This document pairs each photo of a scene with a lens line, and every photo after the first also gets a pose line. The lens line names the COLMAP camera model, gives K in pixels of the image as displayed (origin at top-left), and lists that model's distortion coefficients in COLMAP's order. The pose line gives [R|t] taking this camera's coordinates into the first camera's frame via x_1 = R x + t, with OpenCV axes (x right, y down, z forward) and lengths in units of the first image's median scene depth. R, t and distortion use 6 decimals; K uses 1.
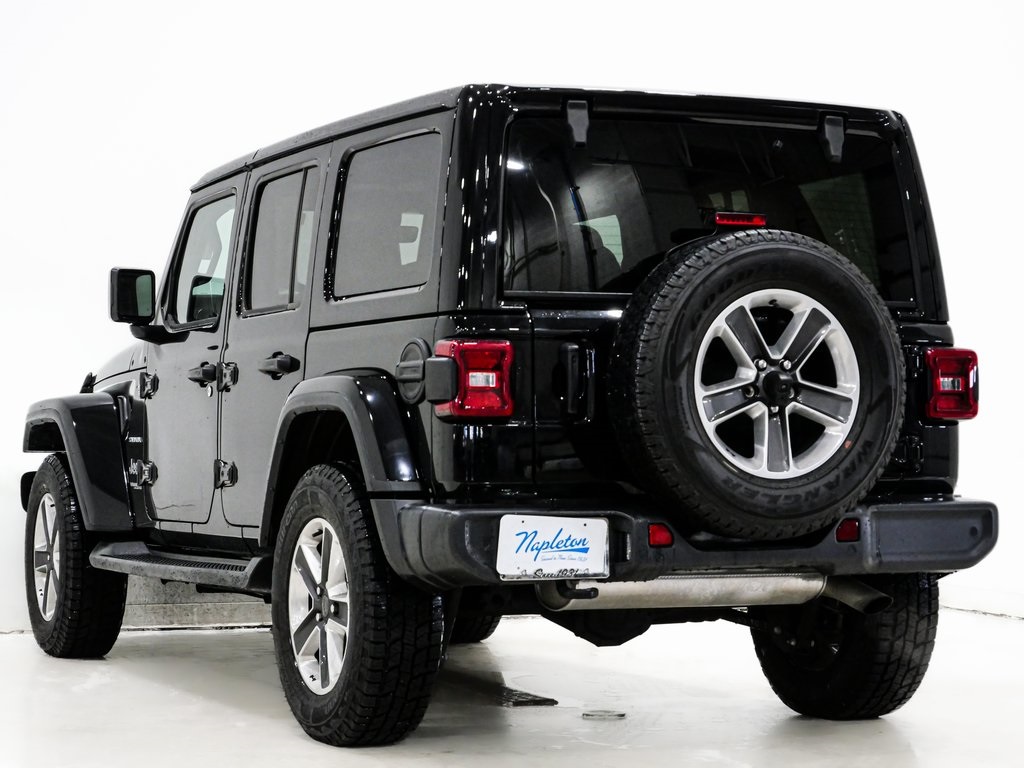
lens RADIAL K [[2521.6, 0, 507.1], [0, 2521.6, 381.9], [0, 0, 1]] dist [0.039552, 0.000000]
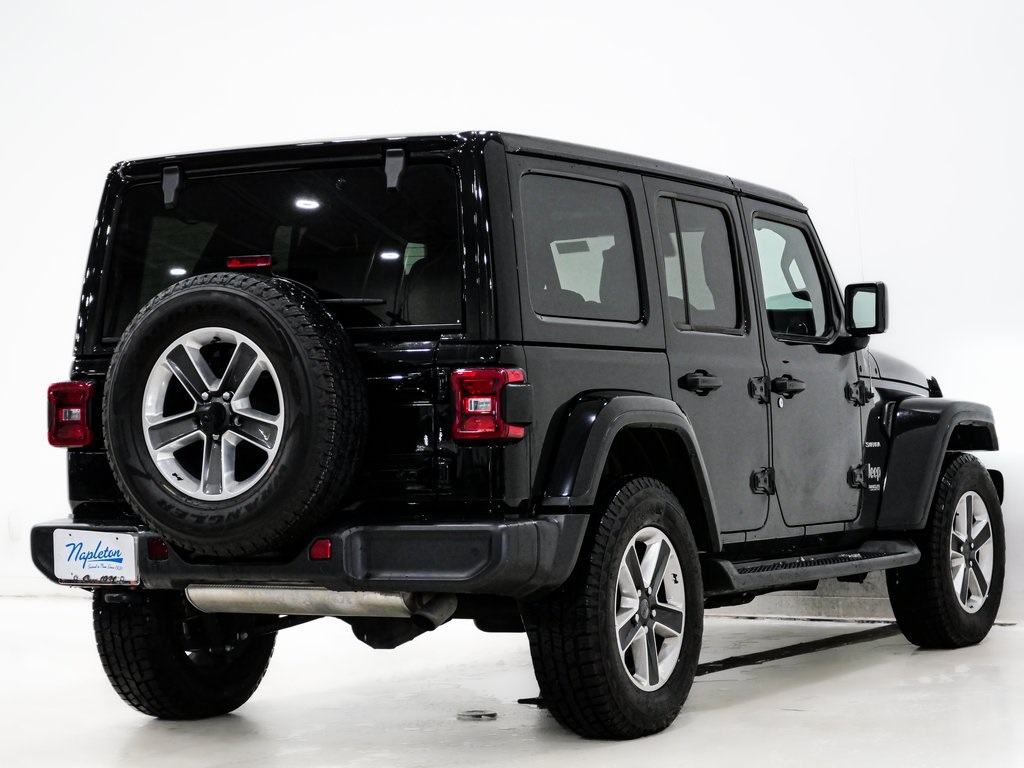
lens RADIAL K [[2521.6, 0, 510.2], [0, 2521.6, 382.6], [0, 0, 1]] dist [0.039552, 0.000000]
pose [[0.605919, -0.023969, -0.795165, 1.054544], [0.036385, 0.999335, -0.002398, -0.005372], [0.794694, -0.027479, 0.606388, 0.439229]]
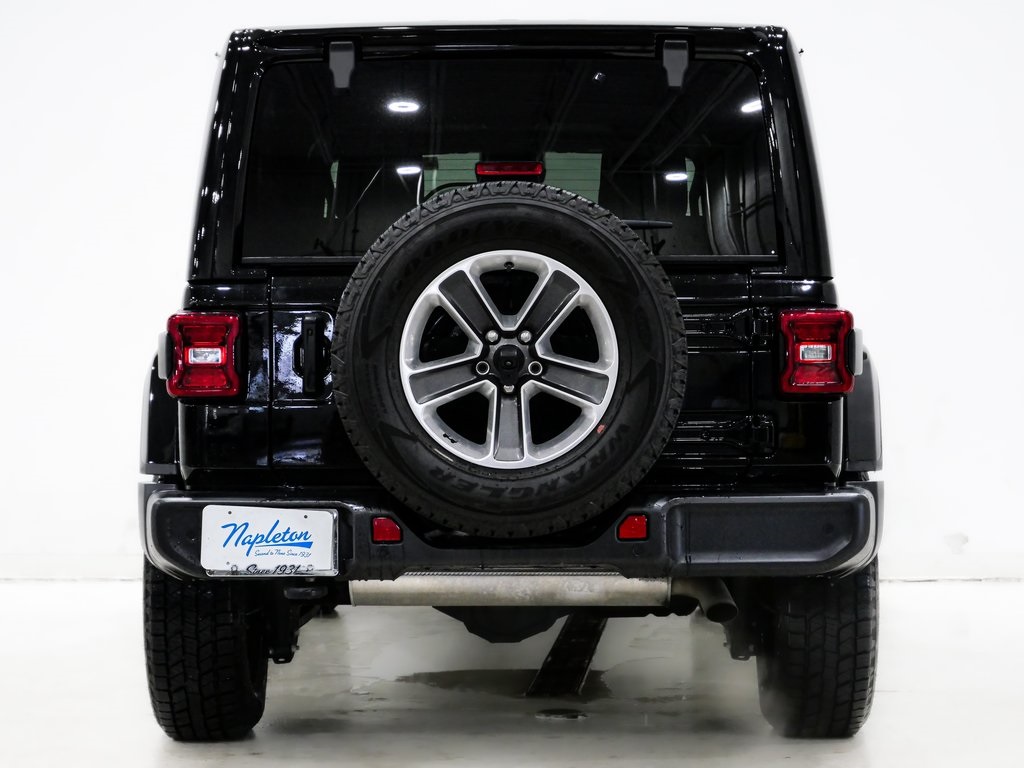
lens RADIAL K [[2521.6, 0, 485.4], [0, 2521.6, 423.5], [0, 0, 1]] dist [0.039552, 0.000000]
pose [[0.902865, 0.007189, -0.429864, 0.472652], [0.014651, 0.998765, 0.047476, -0.018479], [0.429674, -0.049162, 0.901645, 0.212877]]
